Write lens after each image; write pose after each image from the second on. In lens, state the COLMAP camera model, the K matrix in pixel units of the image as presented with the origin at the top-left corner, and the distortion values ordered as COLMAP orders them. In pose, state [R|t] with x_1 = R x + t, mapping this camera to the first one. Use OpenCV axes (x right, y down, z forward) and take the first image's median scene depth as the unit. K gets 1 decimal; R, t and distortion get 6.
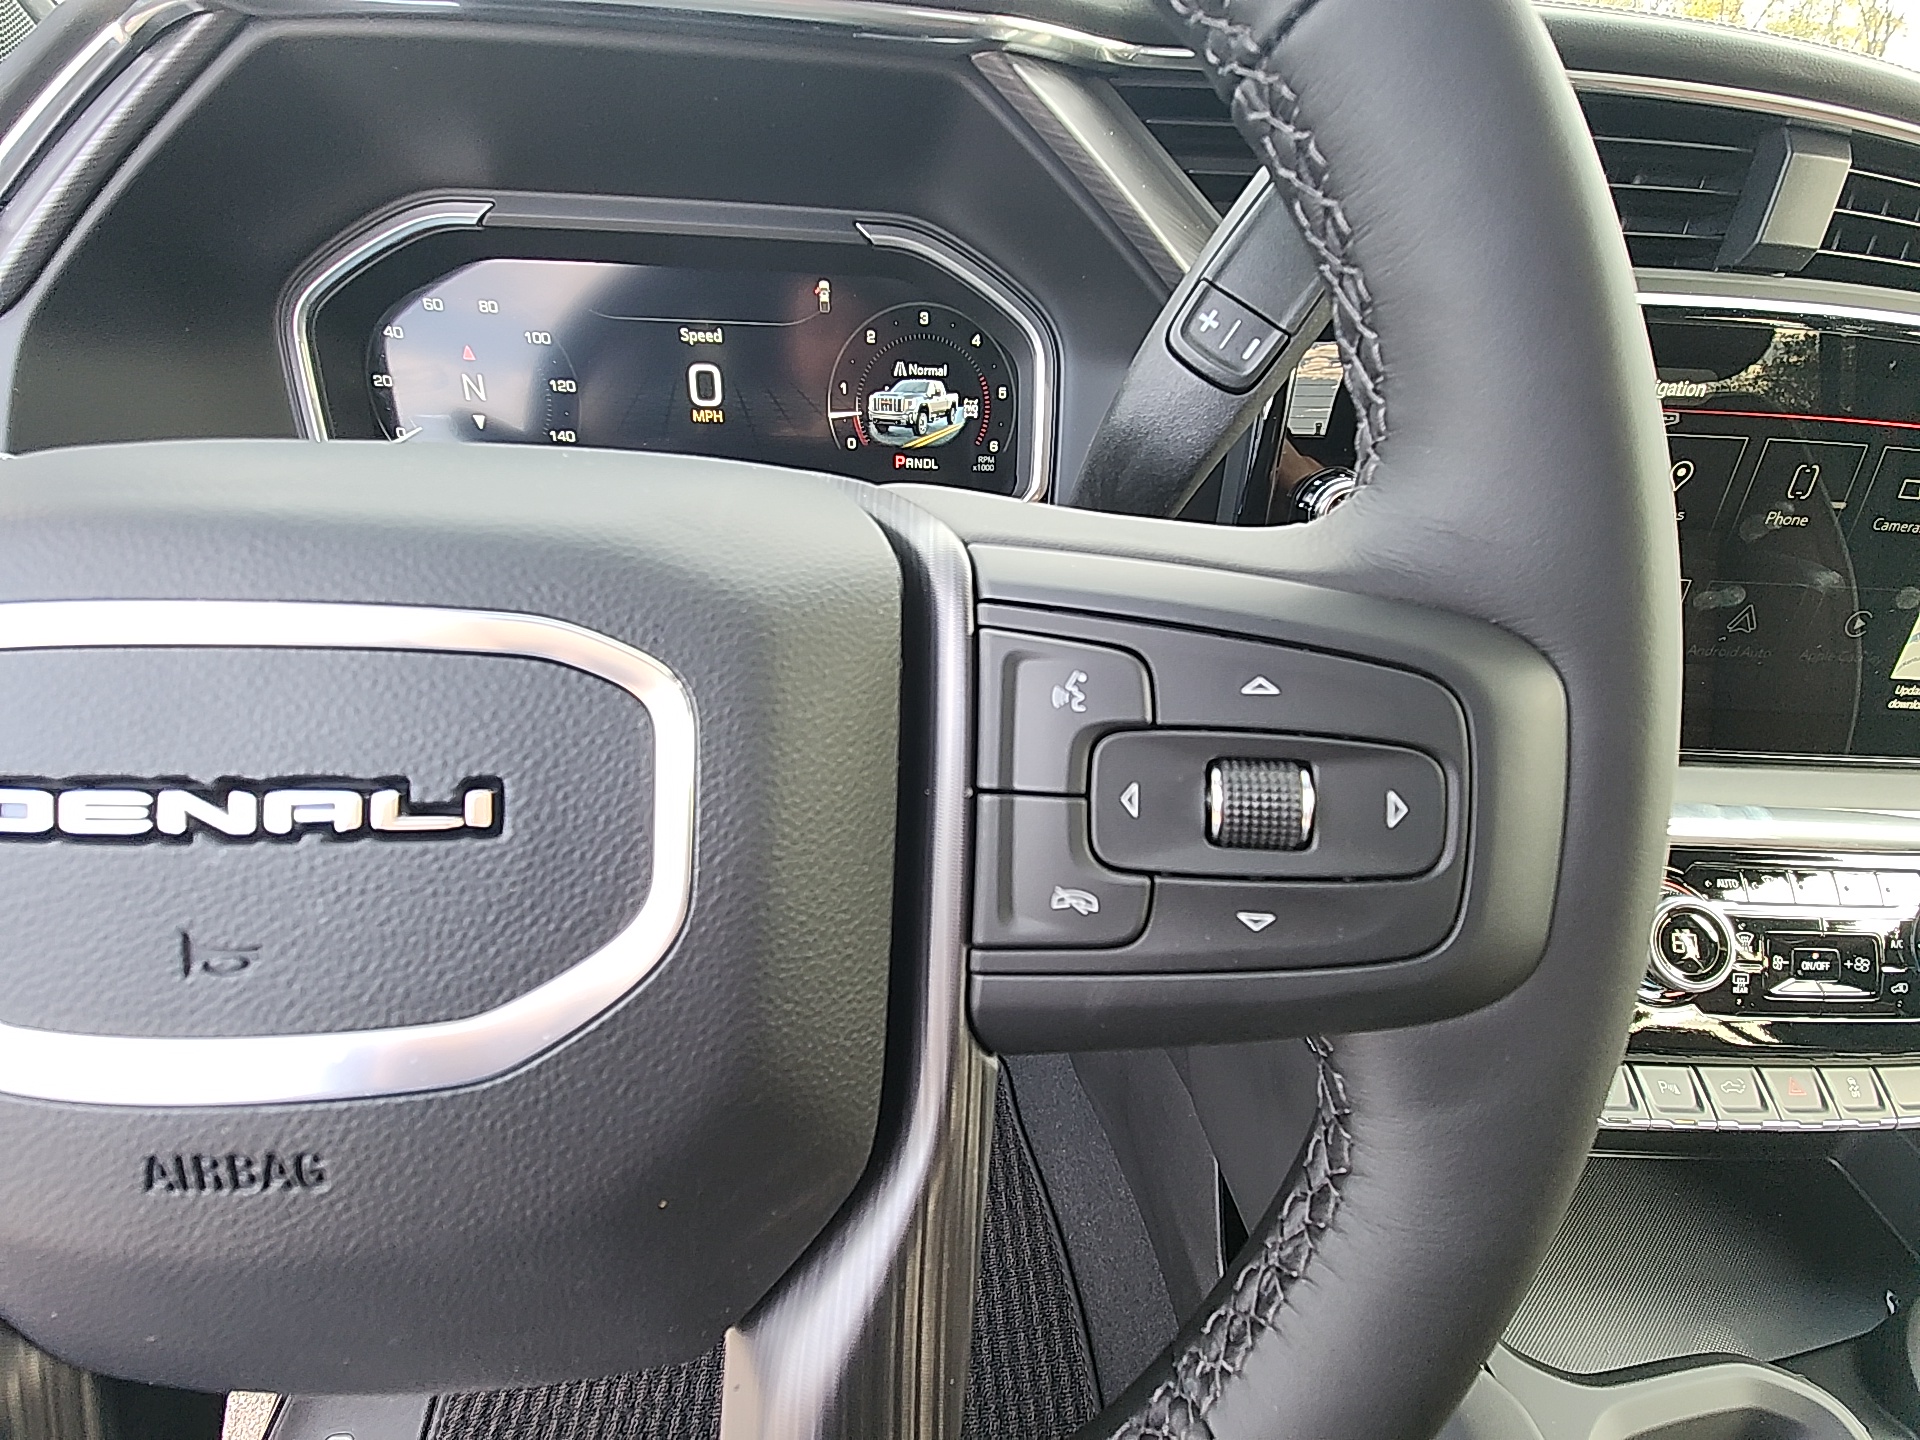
lens RADIAL K [[786.3, 0, 953.3], [0, 786.3, 709.3], [0, 0, 1]] dist [0.000420, 0.006407]
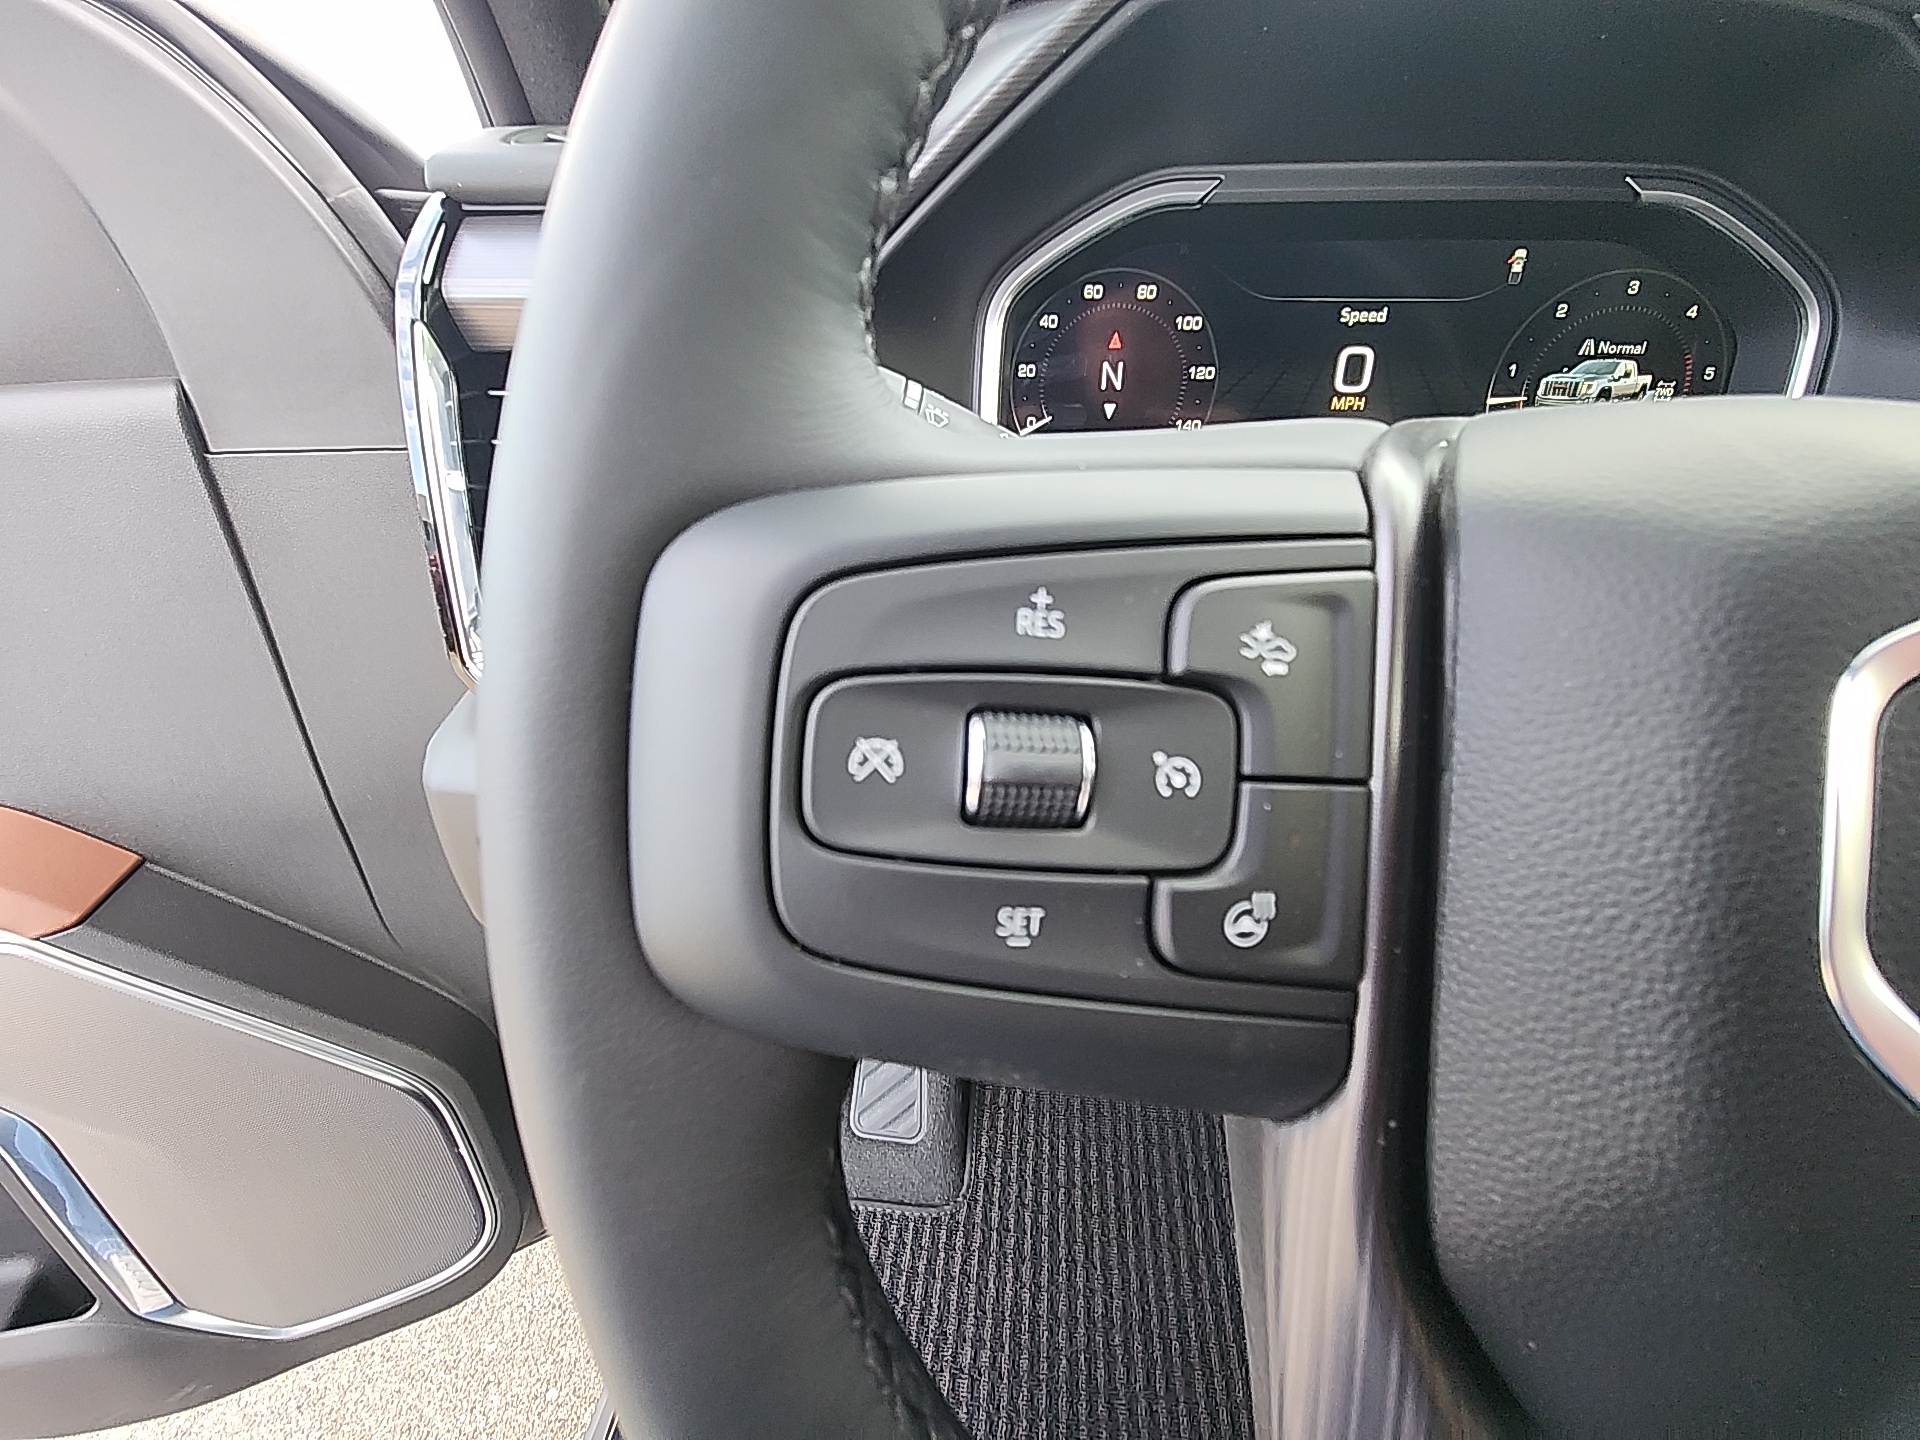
lens RADIAL K [[781.1, 0, 952.2], [0, 781.1, 706.7], [0, 0, 1]] dist [0.007165, -0.000819]
pose [[0.978249, 0.069568, -0.195421, -0.630521], [-0.071248, 0.997457, -0.001574, 0.019182], [0.194815, 0.015463, 0.980718, 0.014873]]
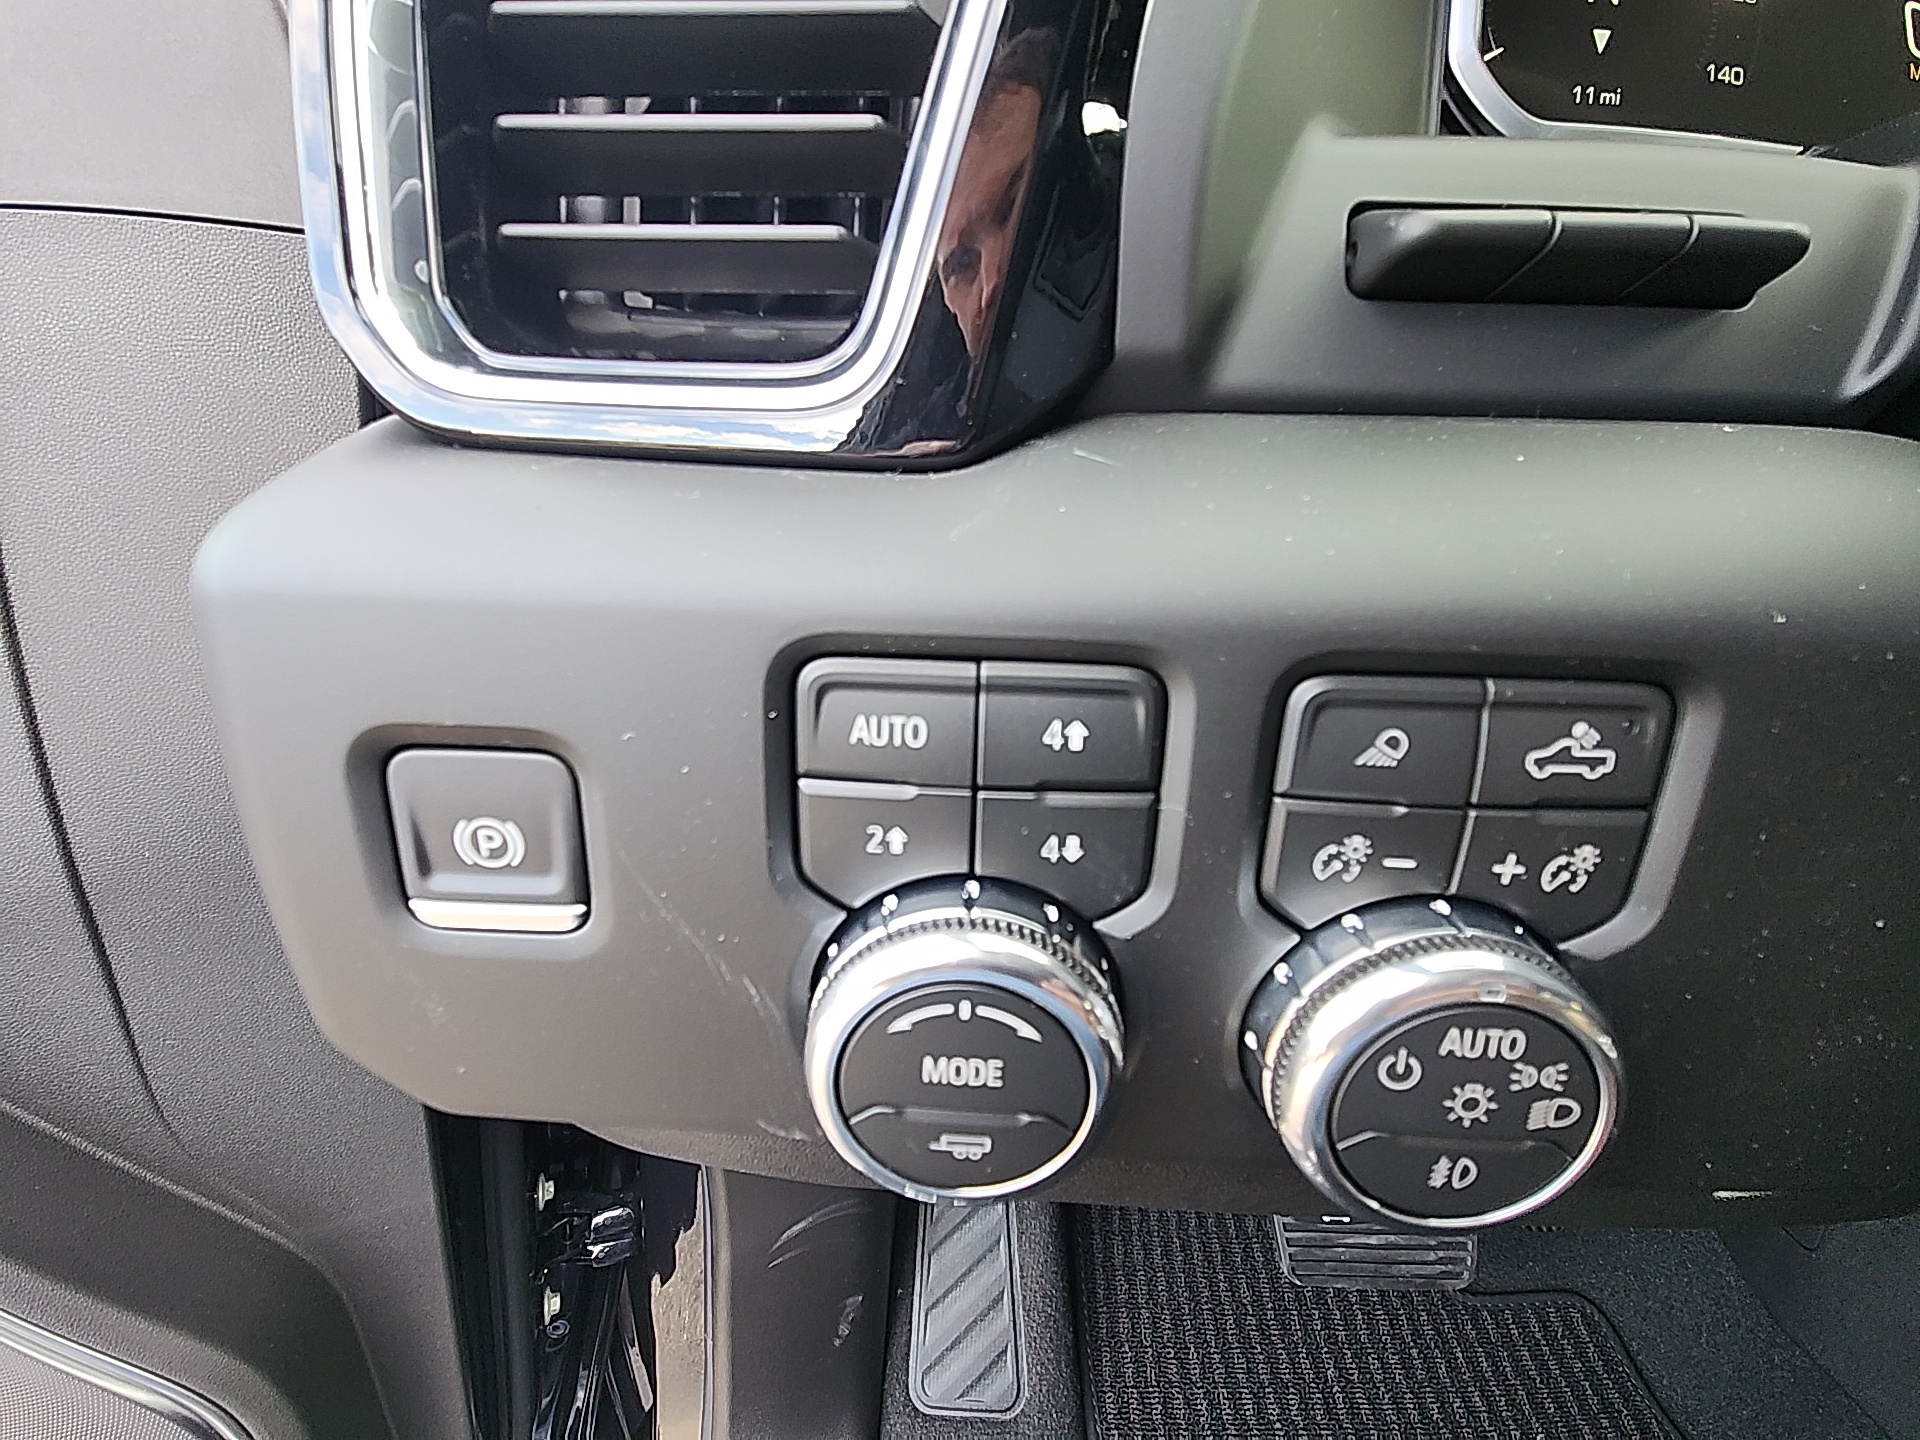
lens RADIAL K [[764.5, 0, 960.3], [0, 764.5, 703.7], [0, 0, 1]] dist [0.011702, -0.009254]
pose [[0.994316, 0.022041, -0.104165, -1.083638], [-0.041945, 0.980311, -0.192954, 0.248448], [0.097861, 0.196227, 0.975663, 0.562030]]
